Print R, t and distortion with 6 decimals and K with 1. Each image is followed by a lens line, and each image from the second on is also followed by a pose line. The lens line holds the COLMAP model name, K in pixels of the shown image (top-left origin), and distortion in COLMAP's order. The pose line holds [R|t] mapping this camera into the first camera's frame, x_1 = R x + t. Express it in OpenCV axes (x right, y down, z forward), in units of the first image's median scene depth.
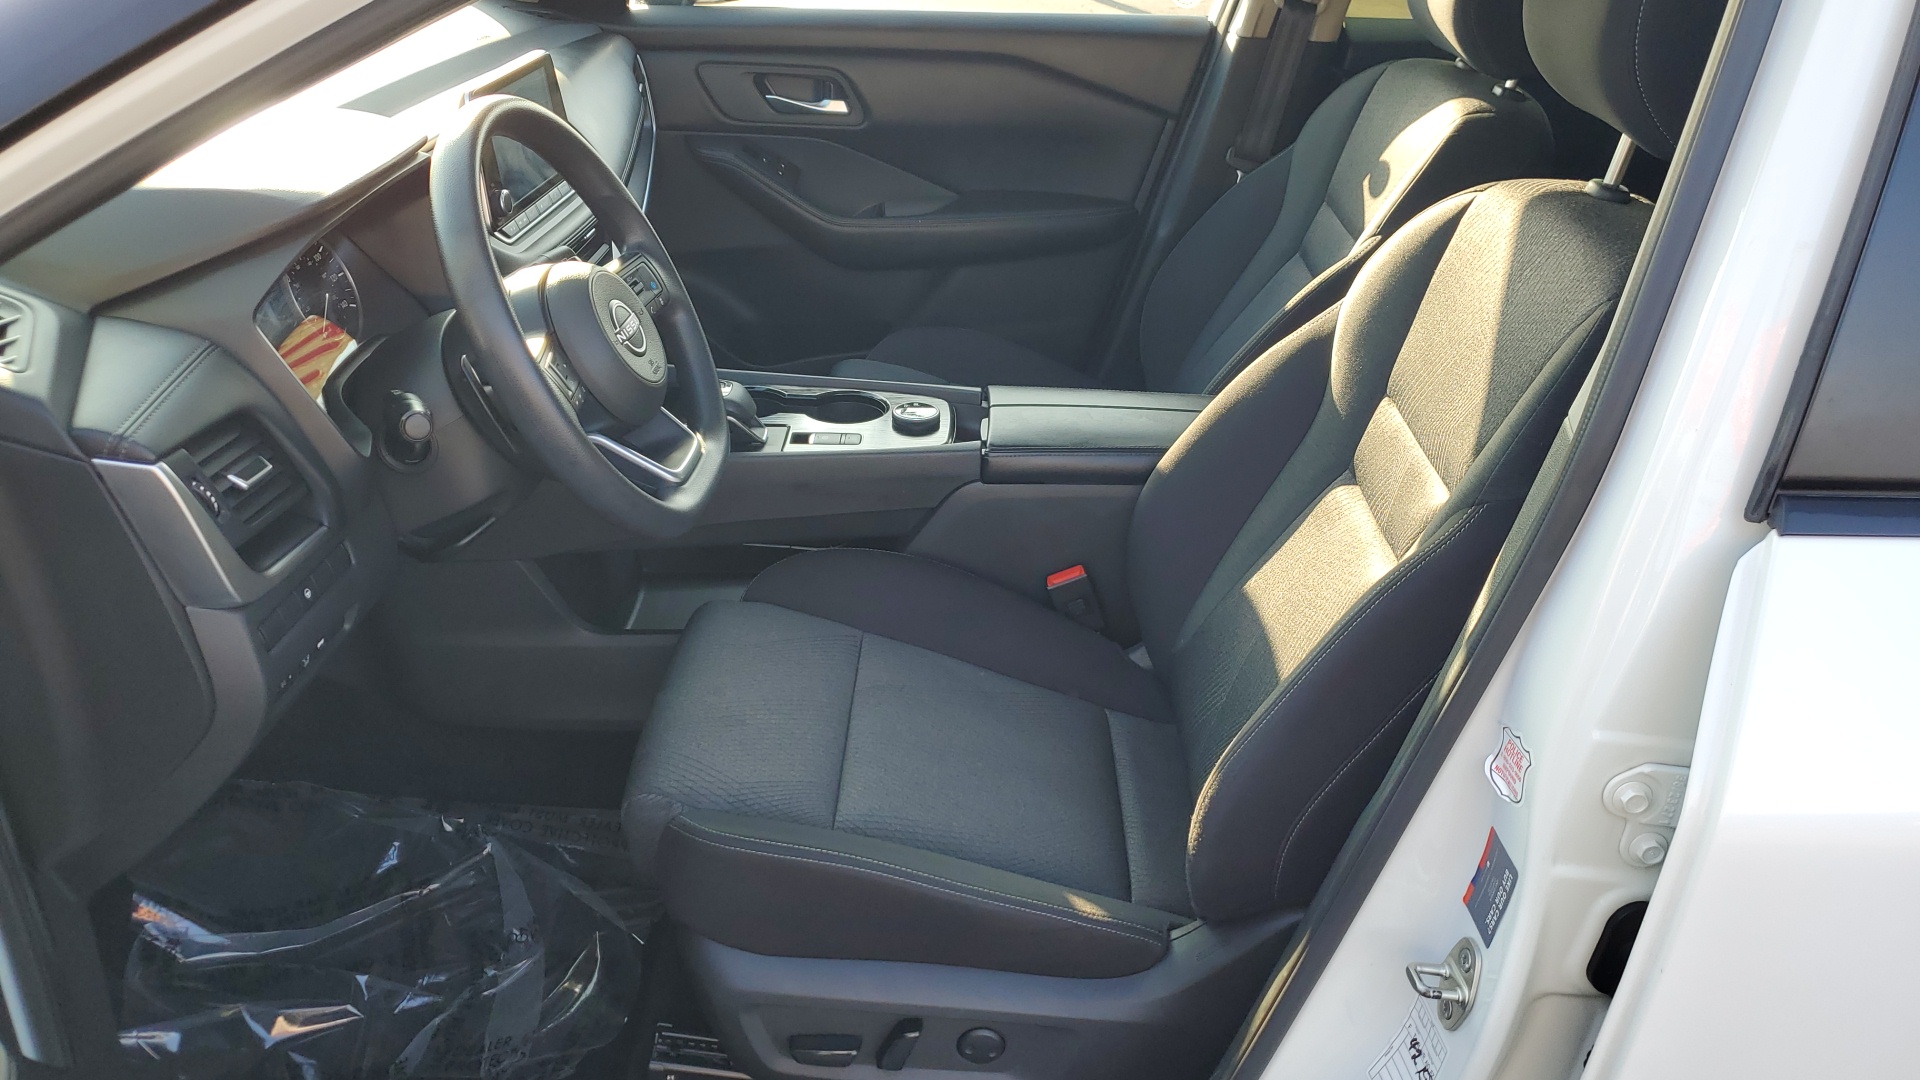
lens RADIAL K [[1471.9, 0, 960.0], [0, 1471.9, 540.0], [0, 0, 1]] dist [0.064907, -0.006306]
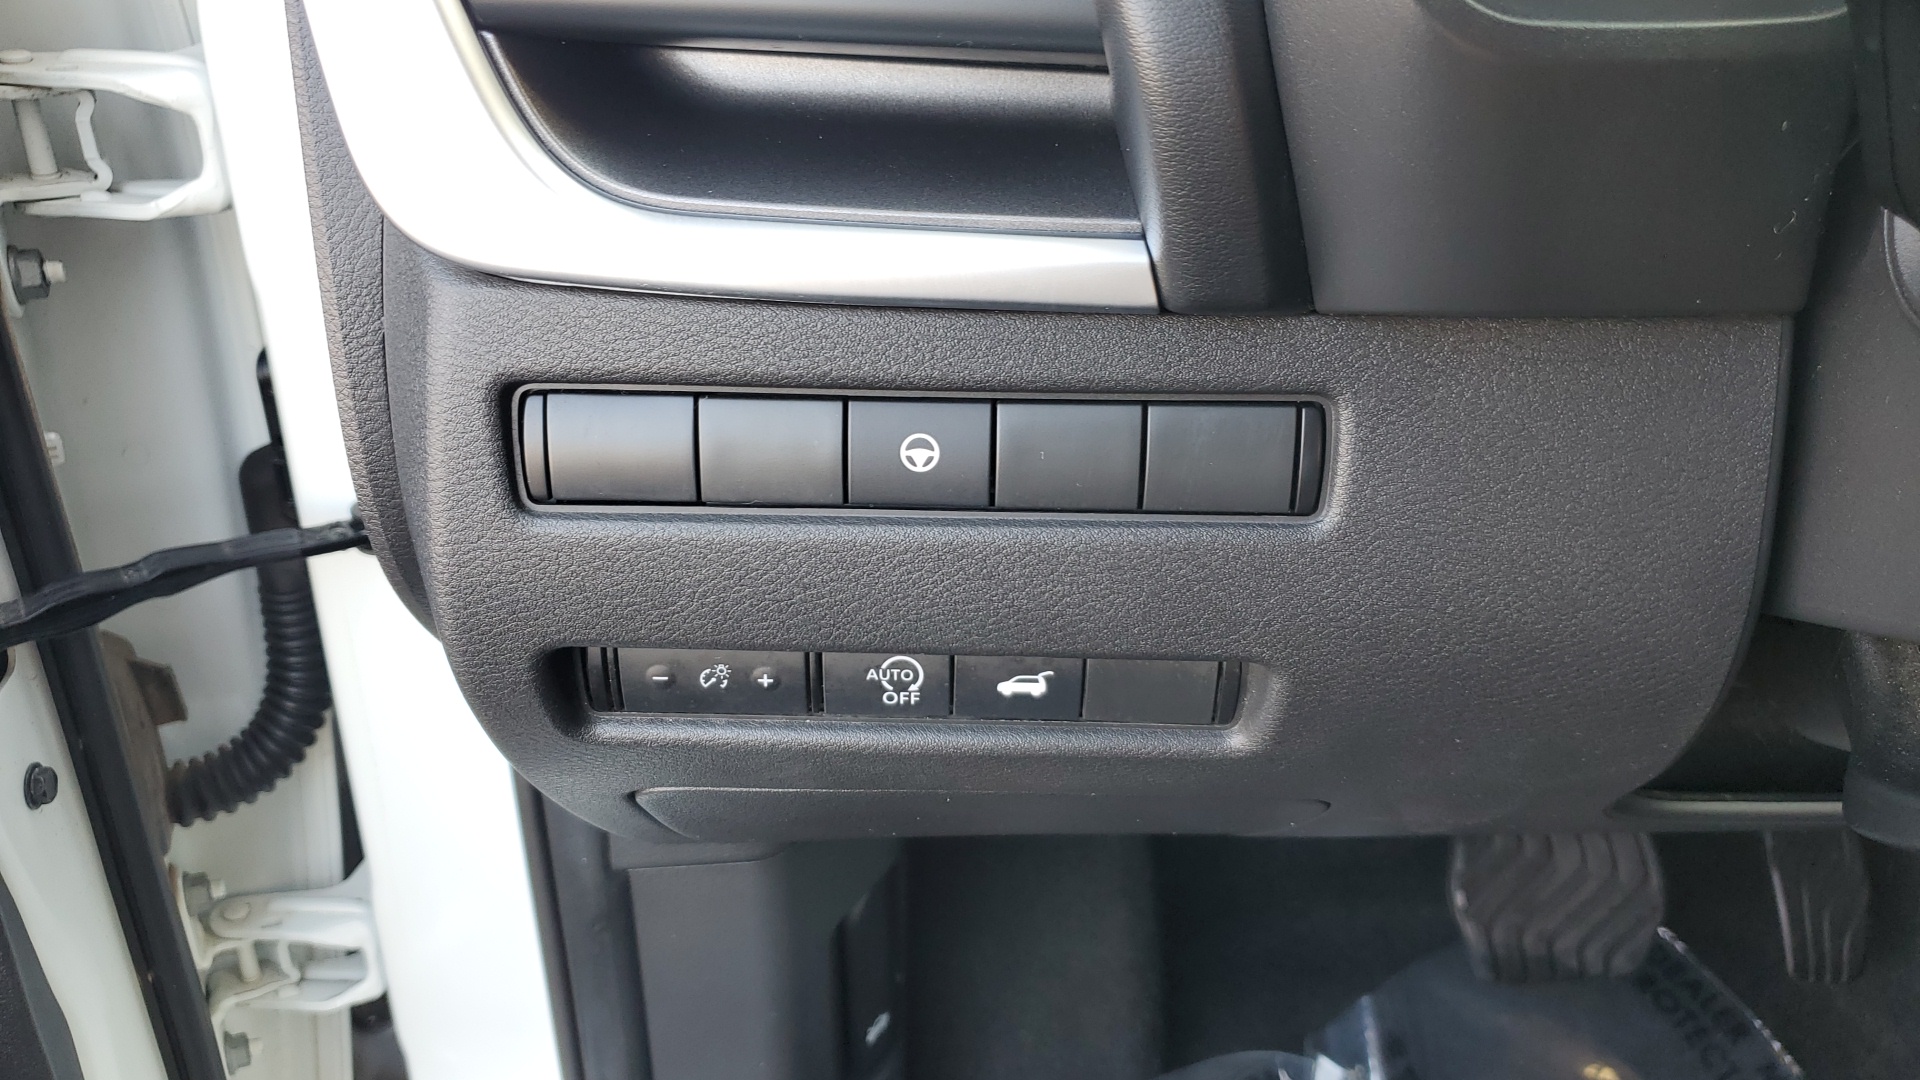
lens RADIAL K [[1471.9, 0, 960.0], [0, 1471.9, 540.0], [0, 0, 1]] dist [0.064907, -0.006306]
pose [[0.066740, 0.460293, -0.885255, -0.162824], [-0.455876, 0.803279, 0.383300, -0.023788], [0.887537, 0.377985, 0.263448, 0.633924]]
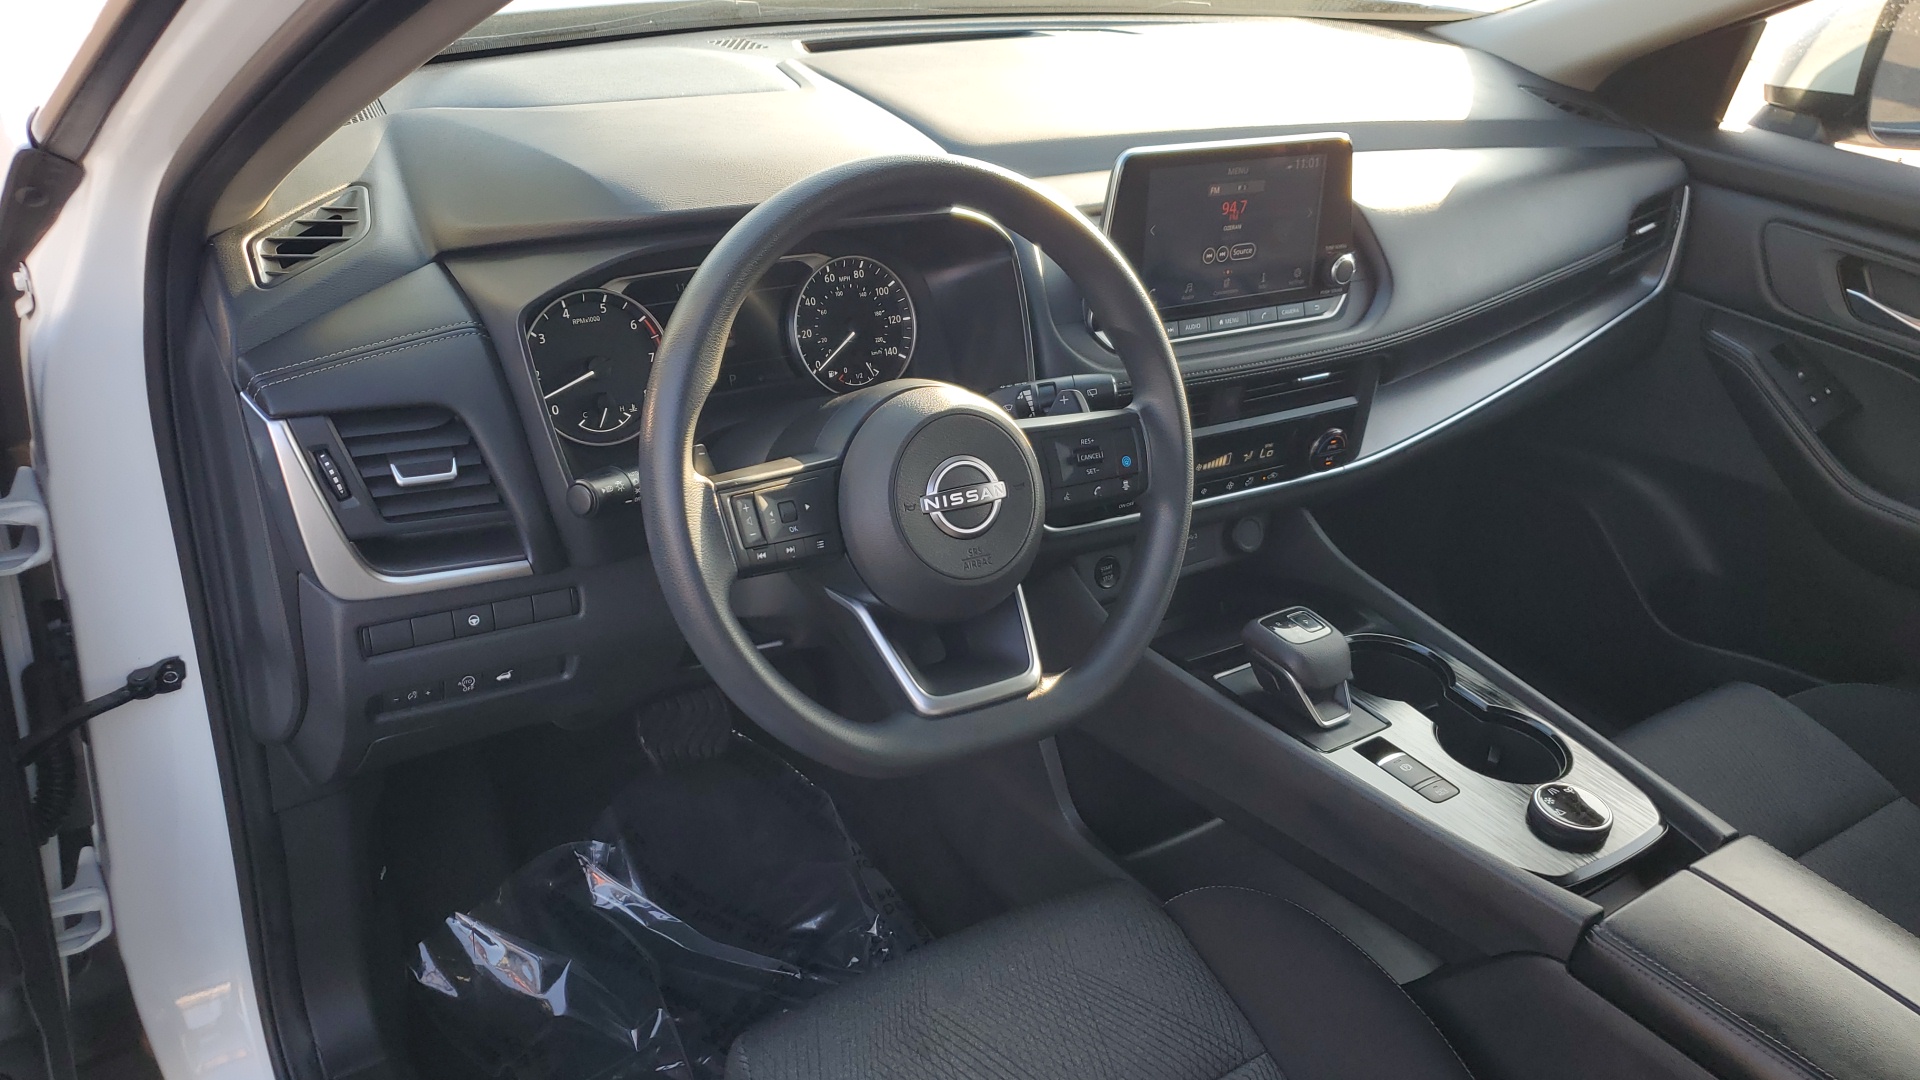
lens RADIAL K [[1471.9, 0, 960.0], [0, 1471.9, 540.0], [0, 0, 1]] dist [0.064907, -0.006306]
pose [[0.602205, 0.408755, -0.685761, 0.205449], [-0.437203, 0.887578, 0.145118, -0.169331], [0.667984, 0.212426, 0.713213, 0.367209]]
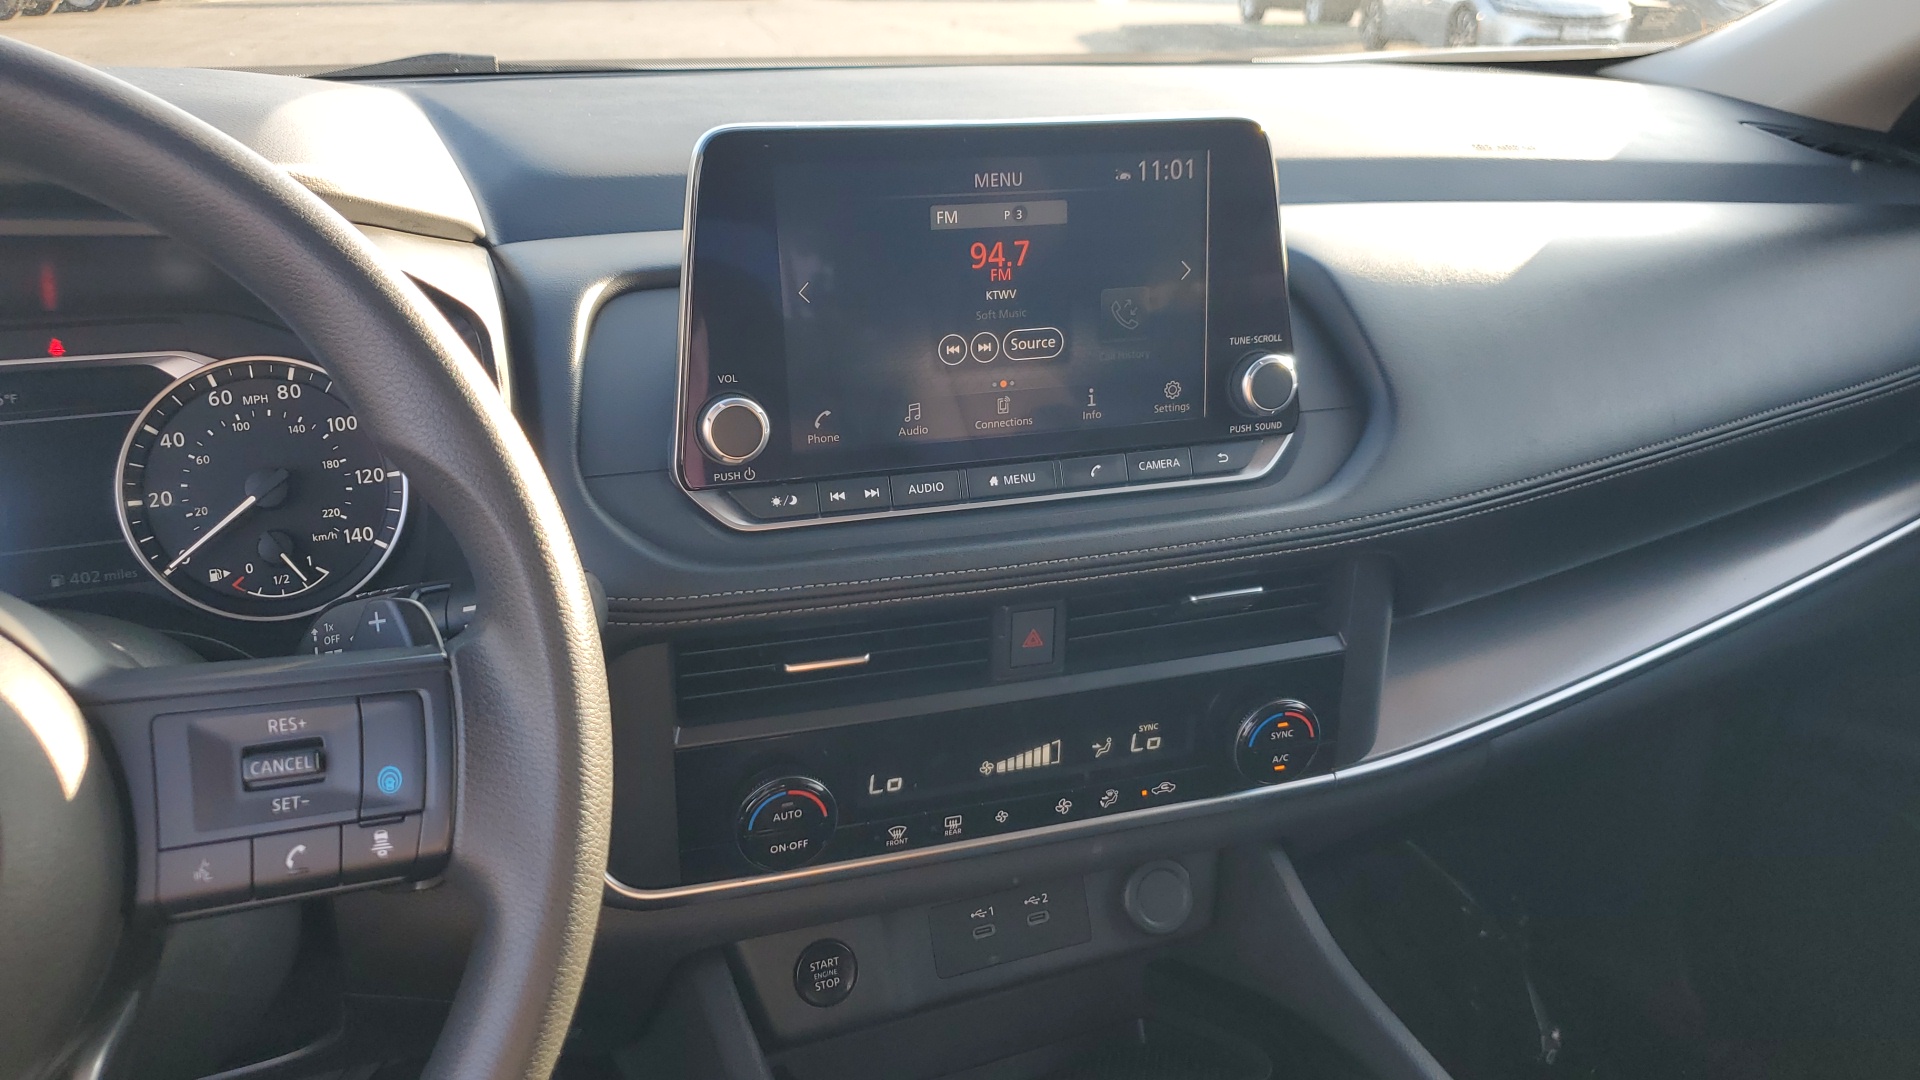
lens RADIAL K [[1499.2, 0, 947.7], [0, 1499.2, 531.8], [0, 0, 1]] dist [0.109474, -0.199827]
pose [[0.414558, 0.291926, -0.861928, 0.051936], [-0.425464, 0.899434, 0.099995, -0.239435], [0.804439, 0.325265, 0.497072, 0.778339]]
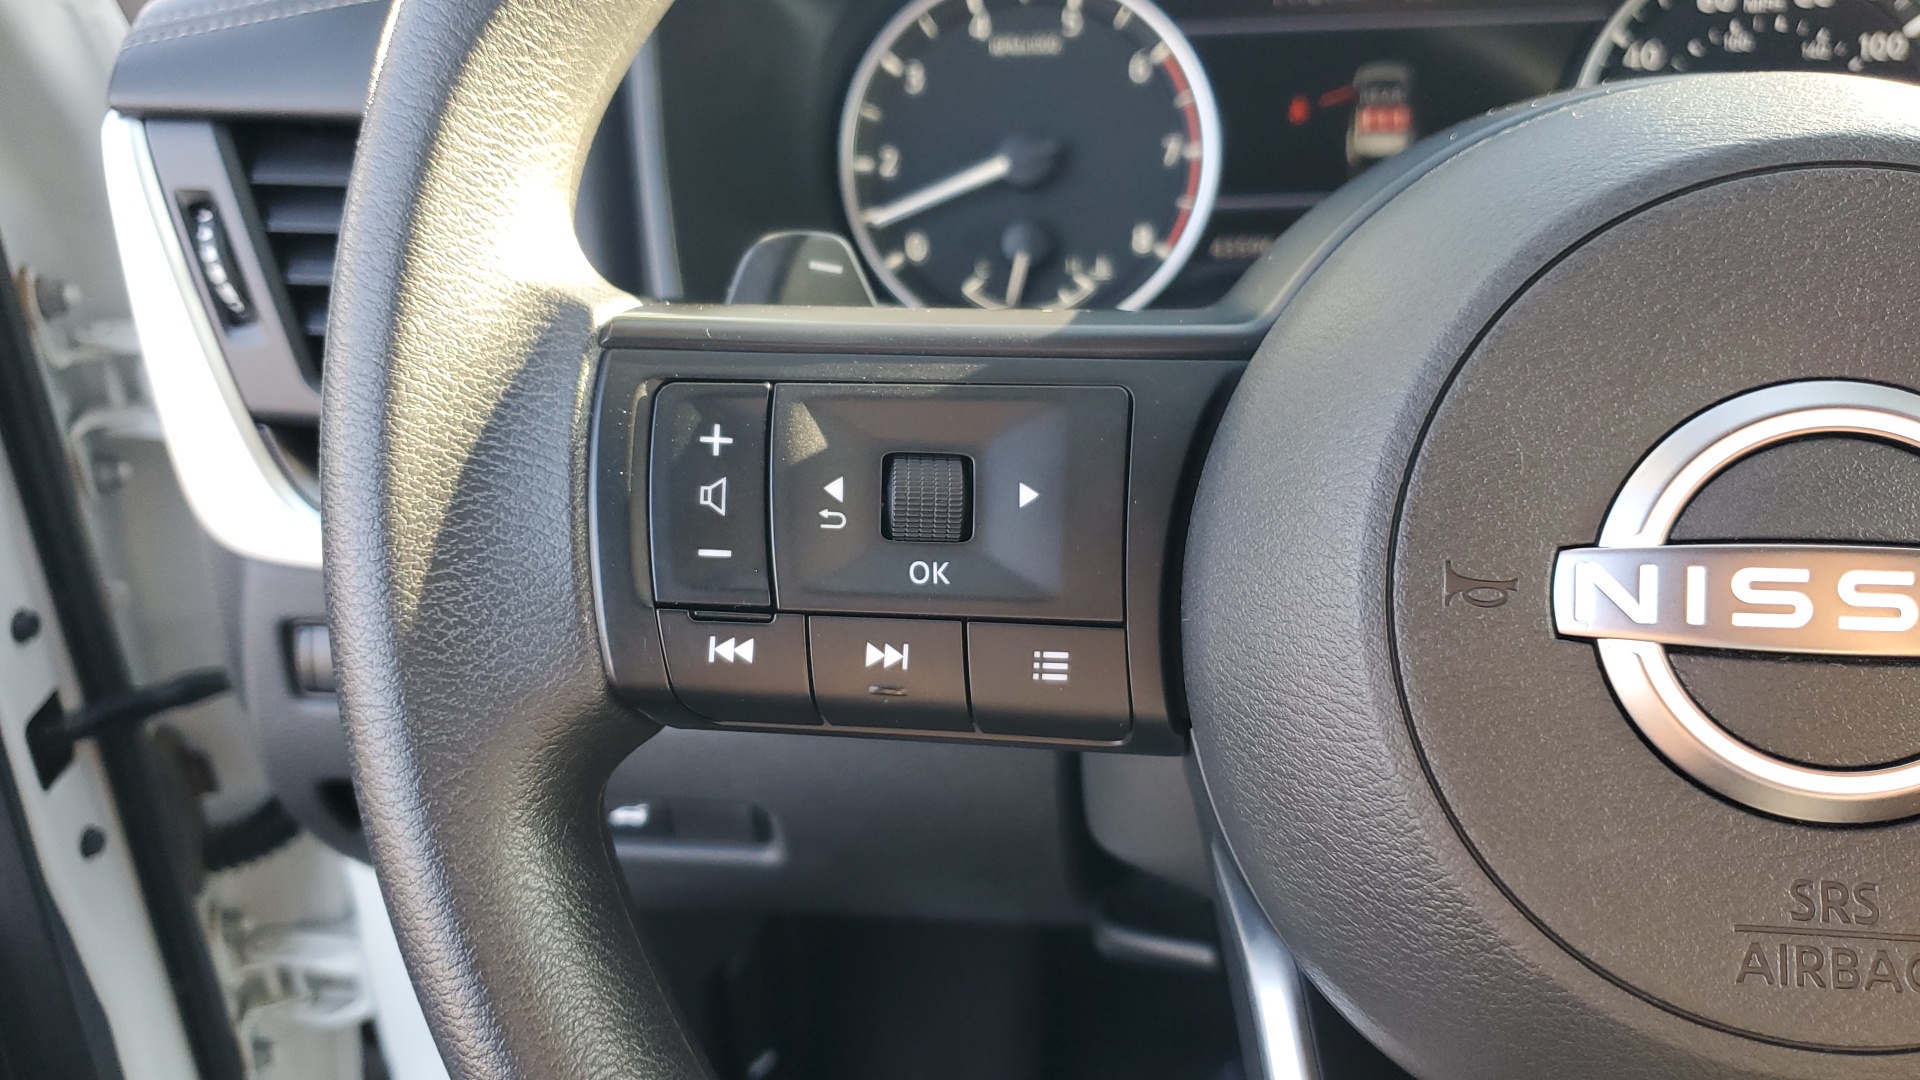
lens RADIAL K [[1539.3, 0, 961.4], [0, 1539.3, 529.6], [0, 0, 1]] dist [-0.003710, -0.008119]
pose [[-0.044420, 0.421798, -0.905601, -0.082195], [-0.426132, 0.811892, 0.399053, -0.124858], [0.903570, 0.403631, 0.143678, 0.687510]]
